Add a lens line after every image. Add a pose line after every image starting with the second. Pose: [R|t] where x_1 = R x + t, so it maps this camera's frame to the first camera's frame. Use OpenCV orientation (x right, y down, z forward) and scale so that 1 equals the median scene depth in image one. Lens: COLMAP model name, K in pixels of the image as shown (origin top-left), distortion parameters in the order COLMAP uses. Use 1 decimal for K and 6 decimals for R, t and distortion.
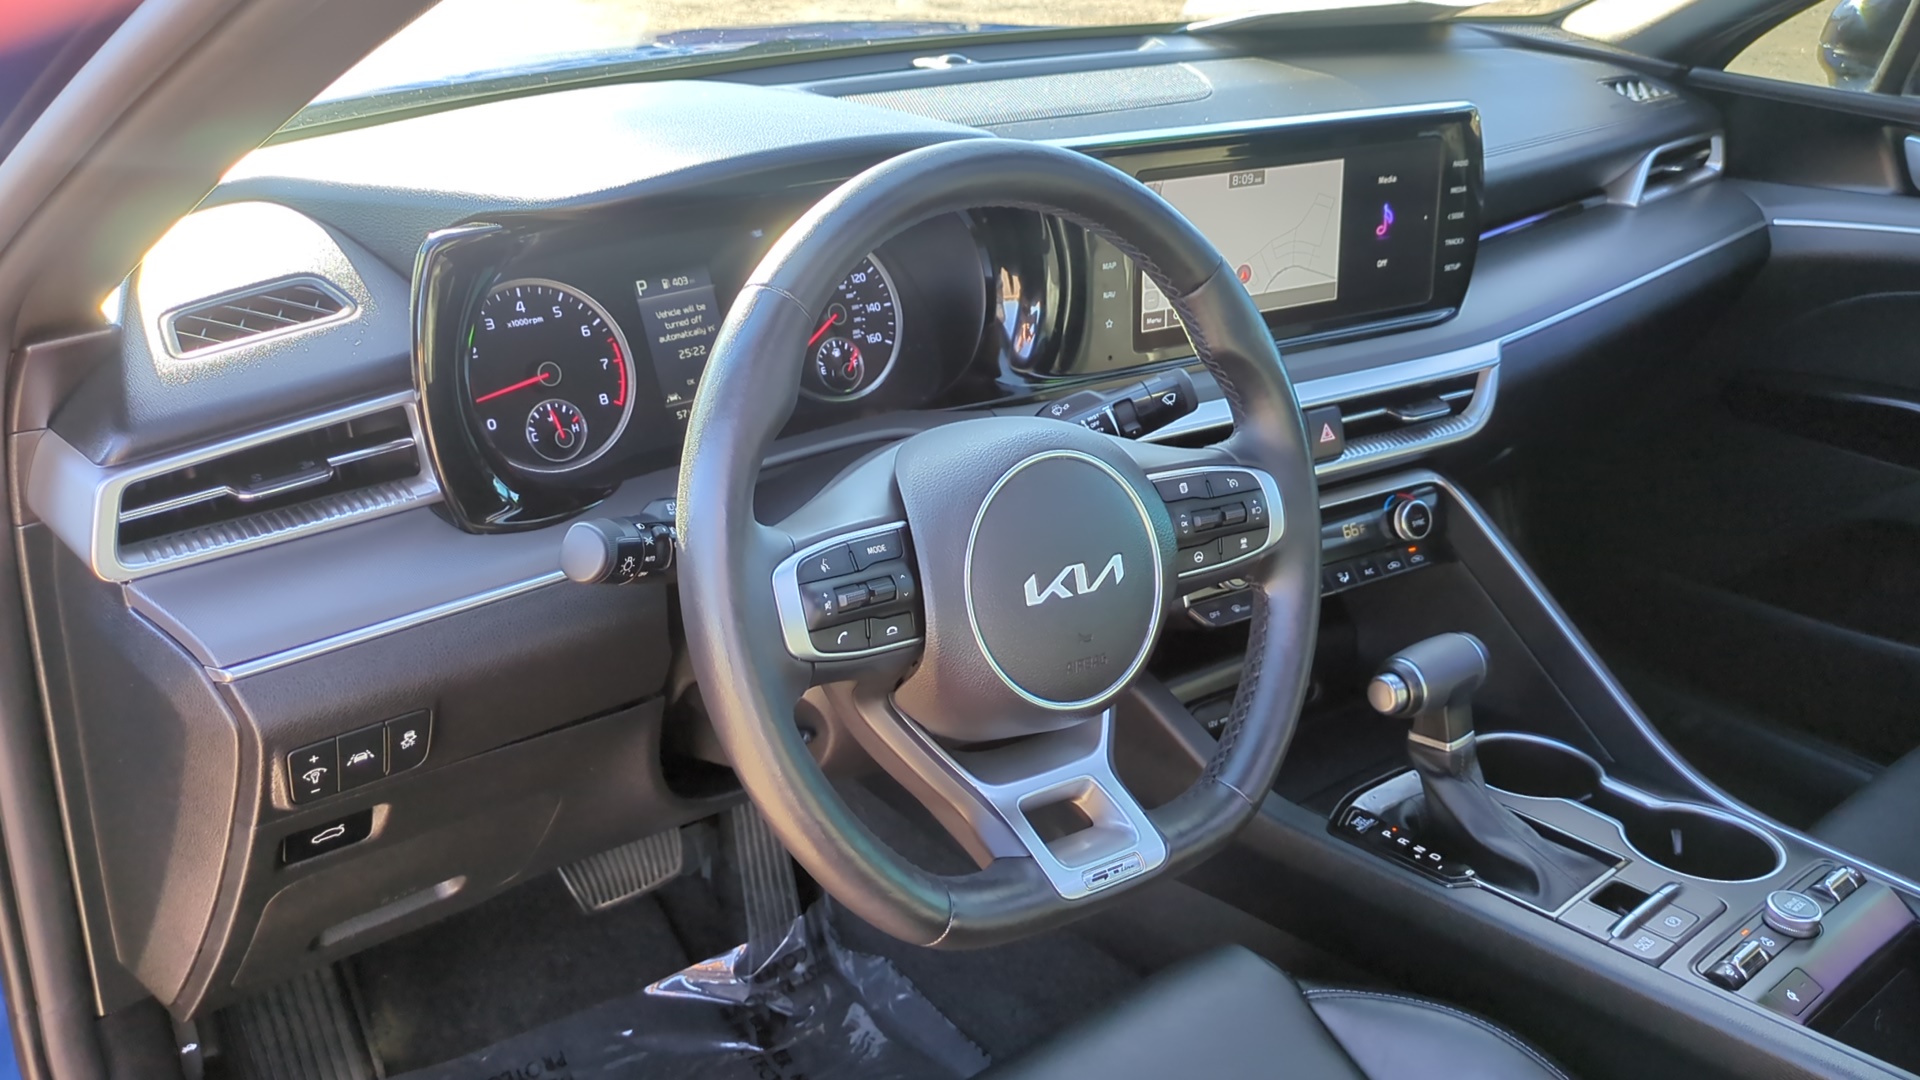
lens RADIAL K [[1635.1, 0, 975.4], [0, 1635.1, 540.4], [0, 0, 1]] dist [0.058808, -0.058375]
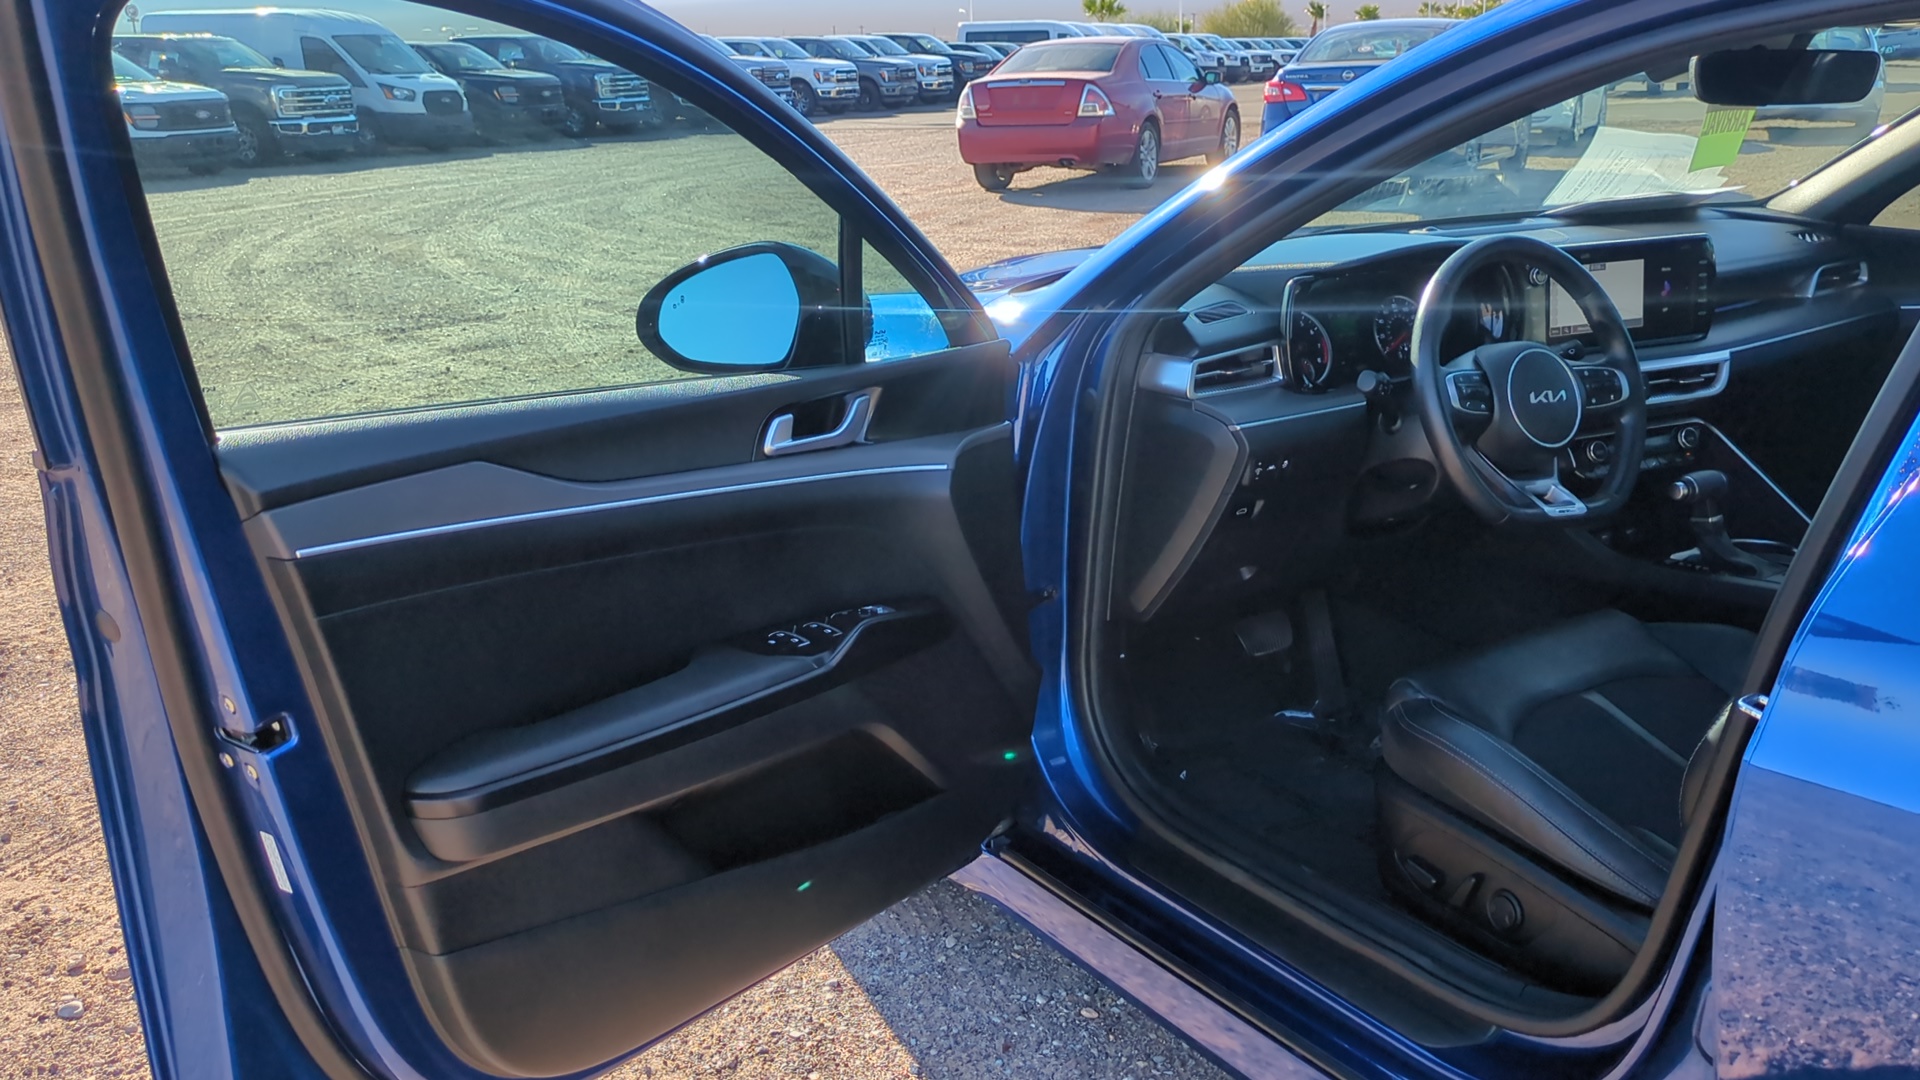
lens RADIAL K [[1635.1, 0, 975.4], [0, 1635.1, 540.4], [0, 0, 1]] dist [0.058808, -0.058375]
pose [[0.988516, -0.010707, -0.150733, -0.349603], [-0.011336, 0.989422, -0.144625, 0.499856], [0.150687, 0.144673, 0.977938, -1.301254]]
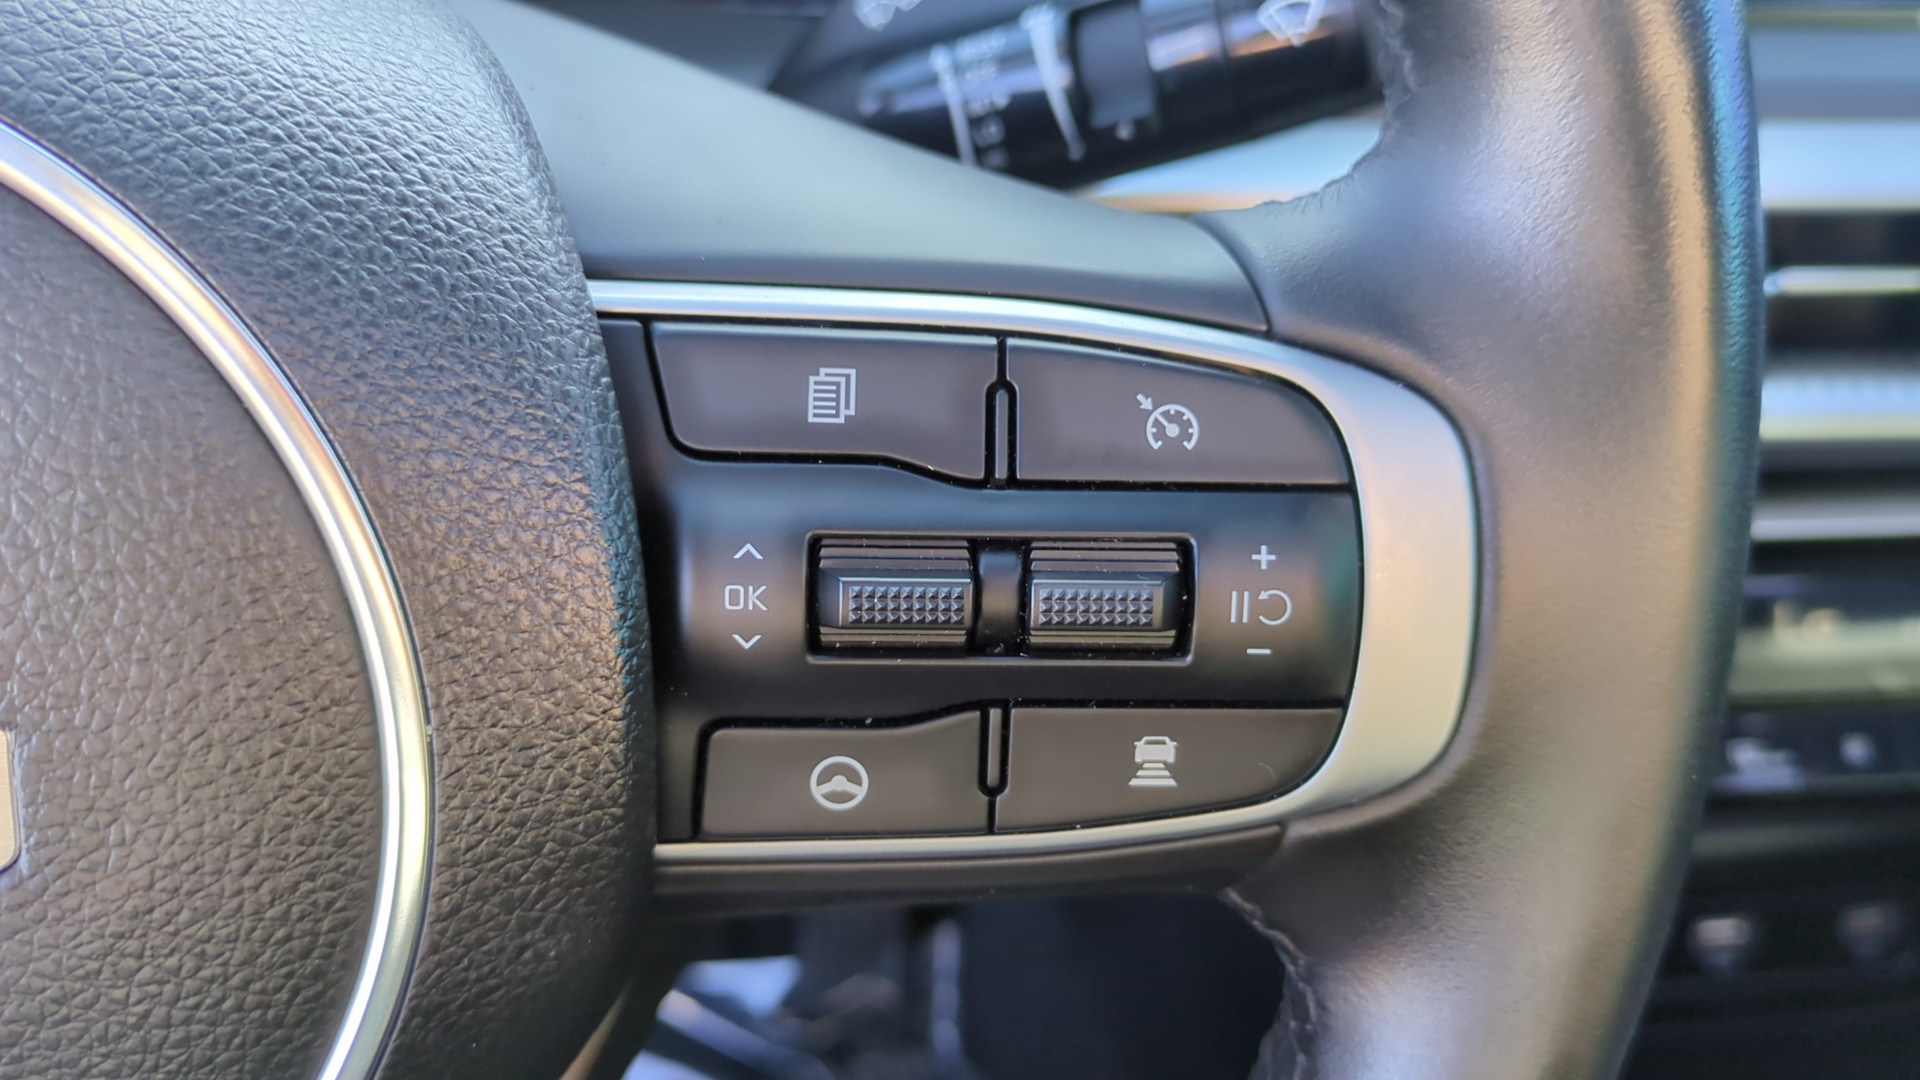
lens RADIAL K [[1635.1, 0, 975.4], [0, 1635.1, 540.4], [0, 0, 1]] dist [0.058808, -0.058375]
pose [[0.880039, 0.242240, -0.408475, 0.186512], [-0.187806, 0.967530, 0.169160, -0.042543], [0.436189, -0.072154, 0.896958, 0.721187]]
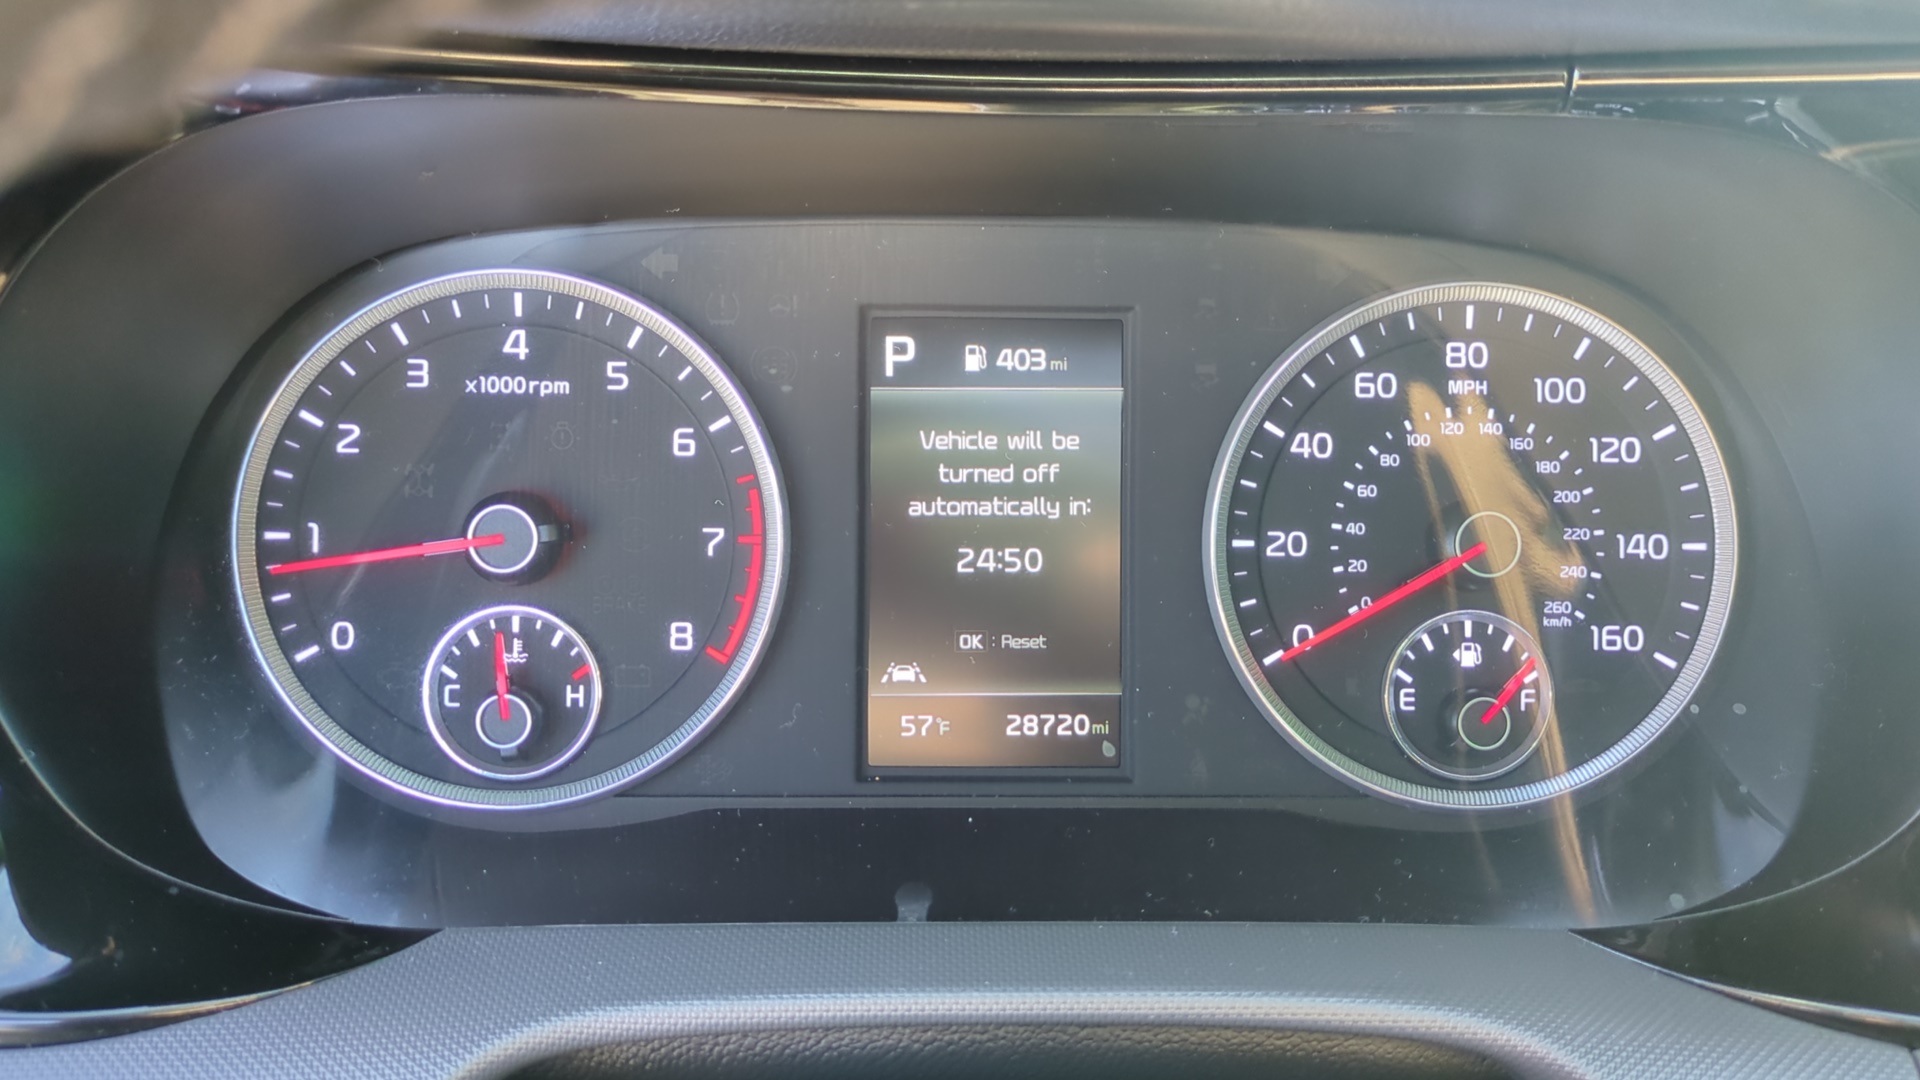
lens RADIAL K [[1635.1, 0, 975.4], [0, 1635.1, 540.4], [0, 0, 1]] dist [0.058808, -0.058375]
pose [[0.782353, 0.233914, -0.577241, 0.024183], [-0.261063, 0.964610, 0.037060, -0.131265], [0.565482, 0.121702, 0.815732, 0.714775]]
